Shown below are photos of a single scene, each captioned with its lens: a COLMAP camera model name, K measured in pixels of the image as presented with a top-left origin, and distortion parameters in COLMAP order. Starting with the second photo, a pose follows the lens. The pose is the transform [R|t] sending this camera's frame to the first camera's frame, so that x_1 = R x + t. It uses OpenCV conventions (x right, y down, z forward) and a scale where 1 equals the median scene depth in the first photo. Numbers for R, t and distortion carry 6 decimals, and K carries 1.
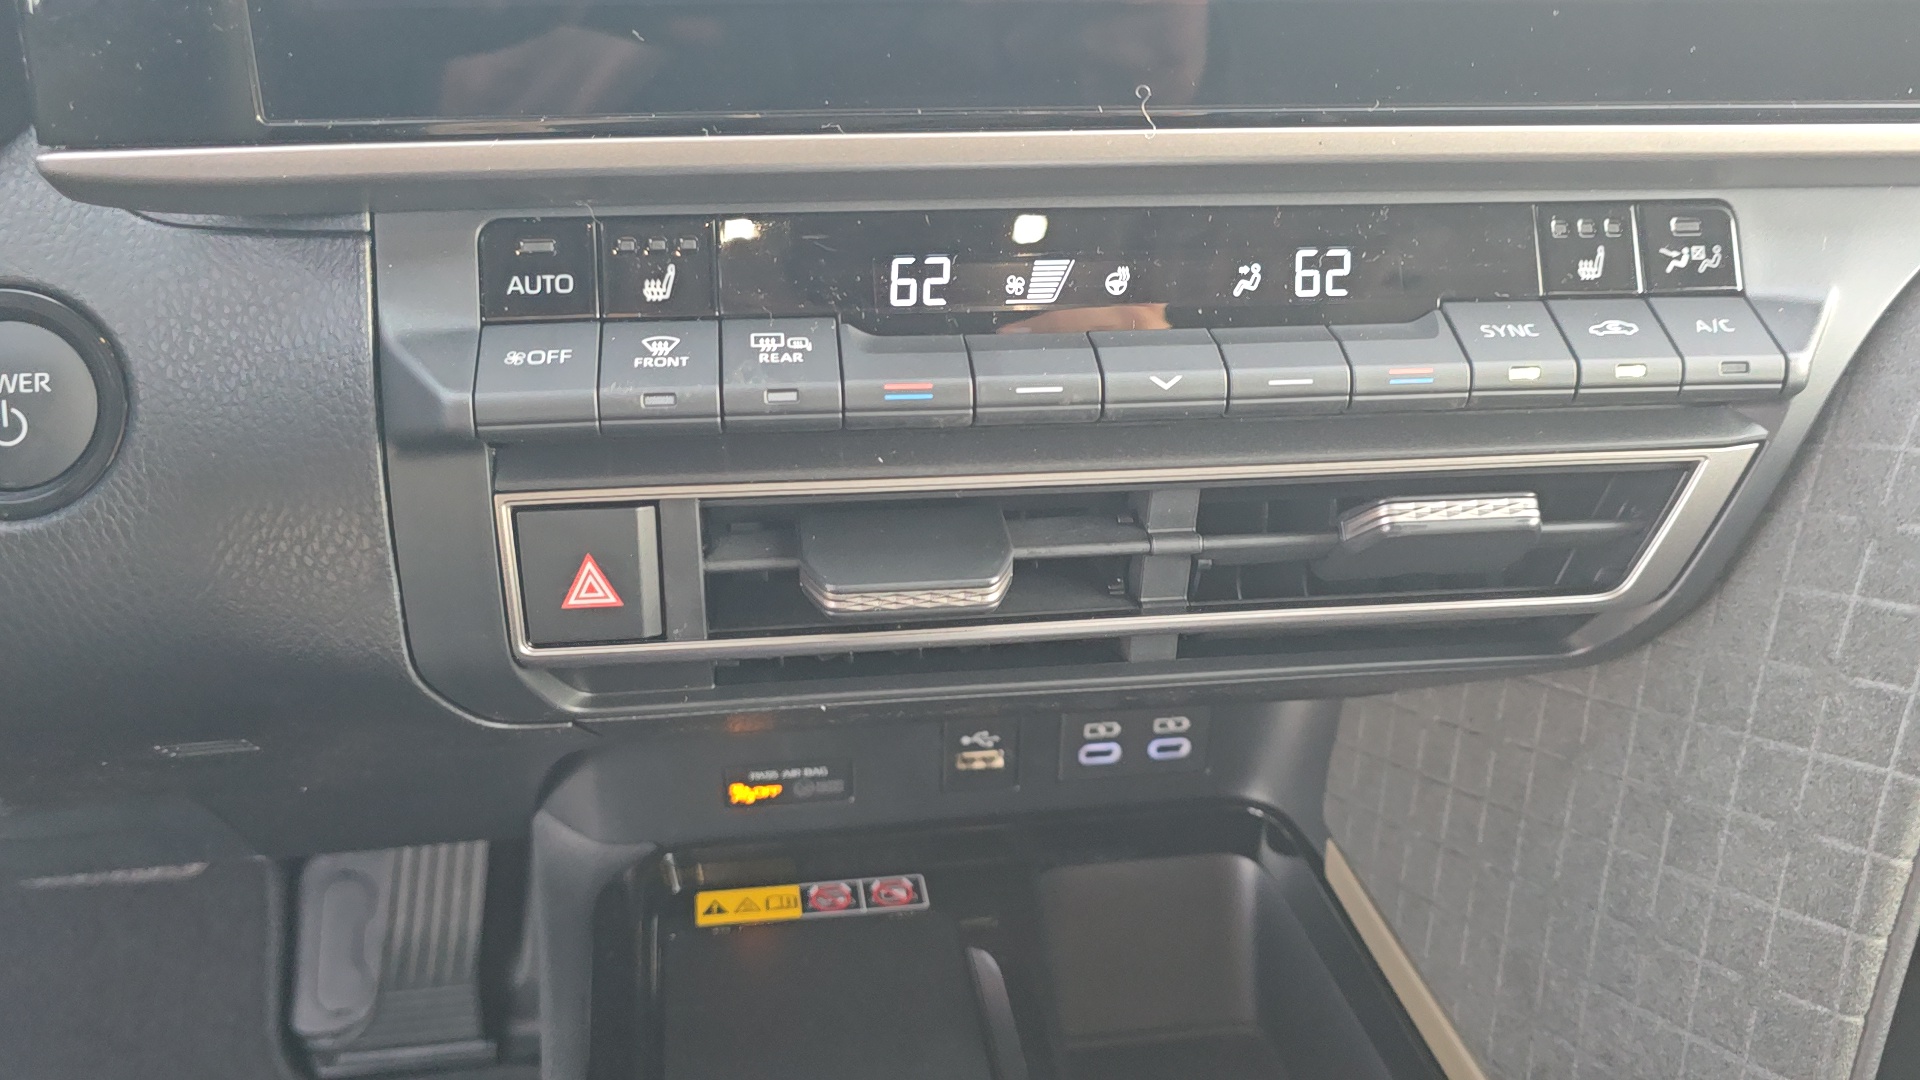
lens RADIAL K [[1584.9, 0, 976.1], [0, 1584.9, 542.2], [0, 0, 1]] dist [-0.013211, 0.005912]
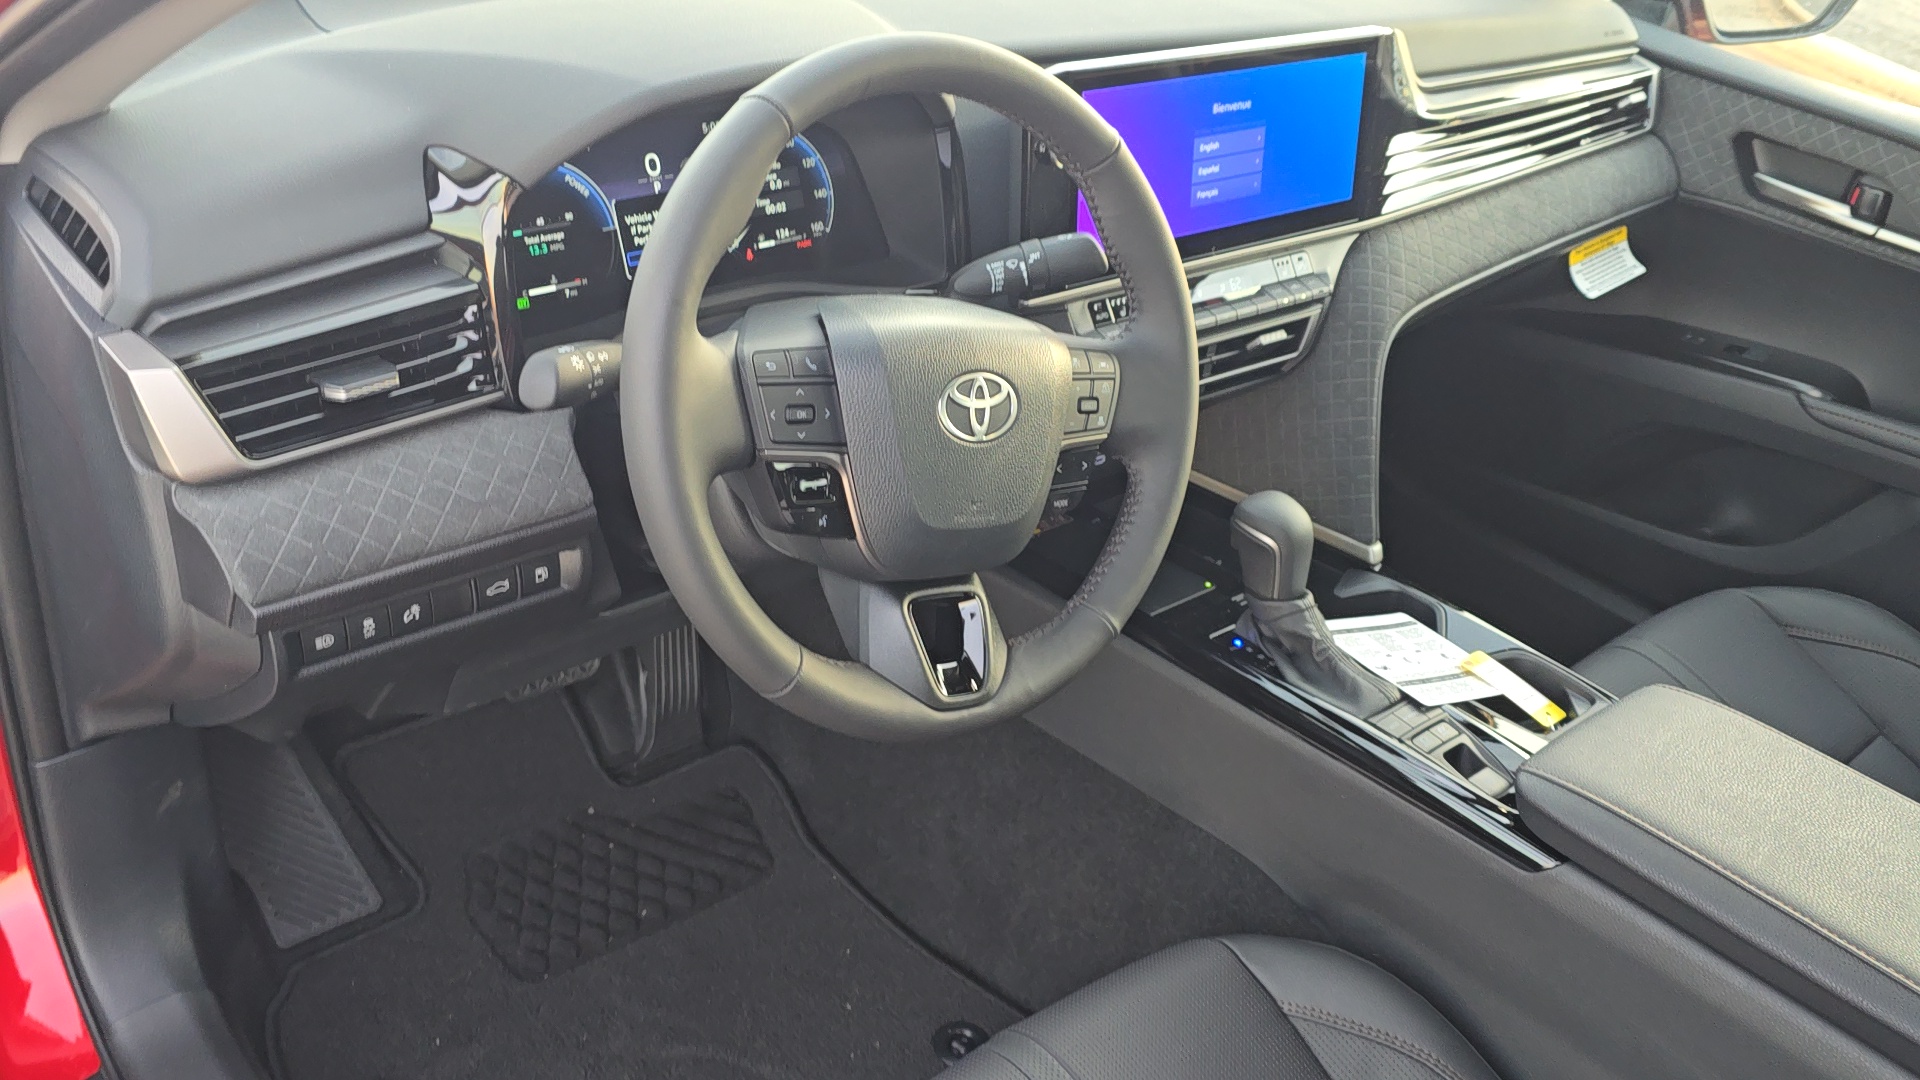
lens RADIAL K [[1584.9, 0, 963.8], [0, 1584.9, 547.5], [0, 0, 1]] dist [-0.013211, 0.005912]
pose [[0.847172, -0.228227, 0.479804, -2.443497], [0.215257, 0.973043, 0.082773, -0.000436], [-0.485761, 0.033158, 0.873463, -2.151964]]
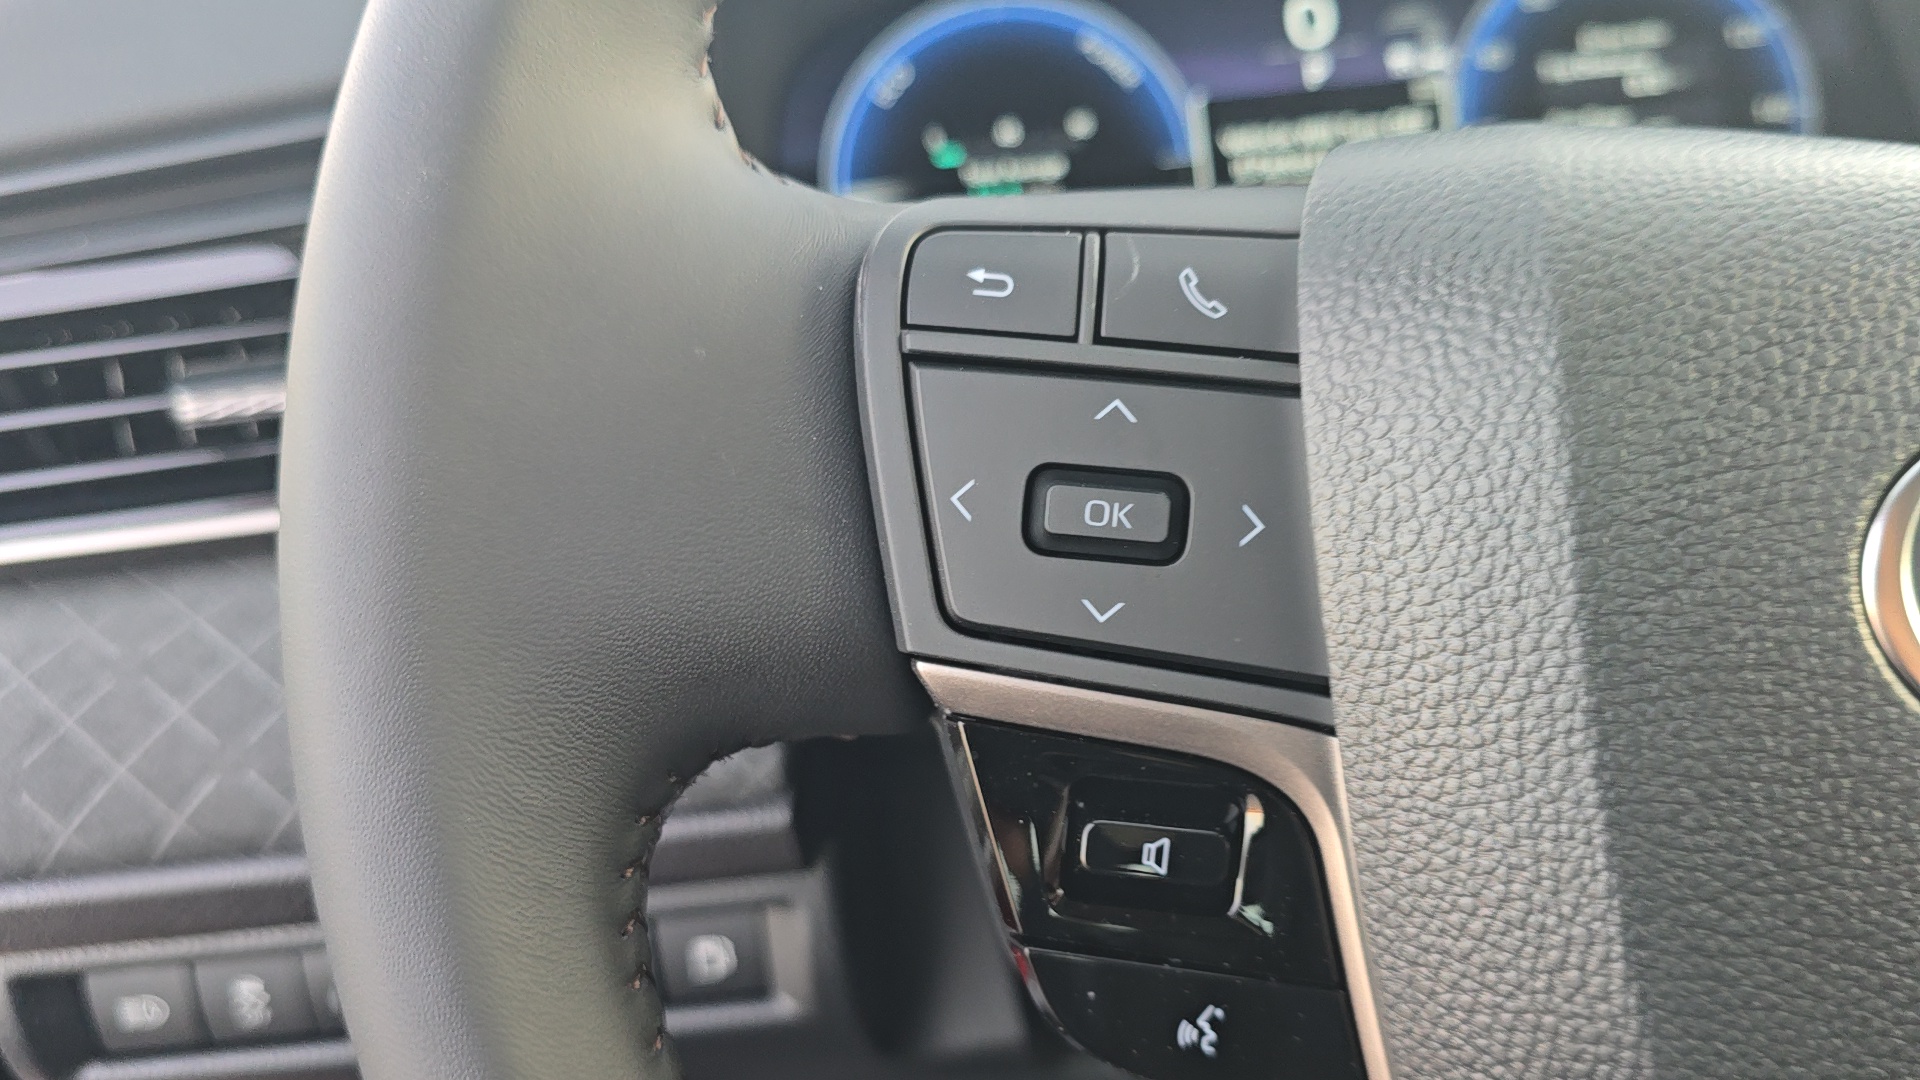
lens RADIAL K [[1685.5, 0, 970.3], [0, 1685.5, 550.9], [0, 0, 1]] dist [-0.056244, 0.014683]
pose [[0.989370, -0.068314, -0.128378, -1.336461], [0.045185, 0.983508, -0.175129, 0.058440], [0.138224, 0.167466, 0.976140, -0.322284]]
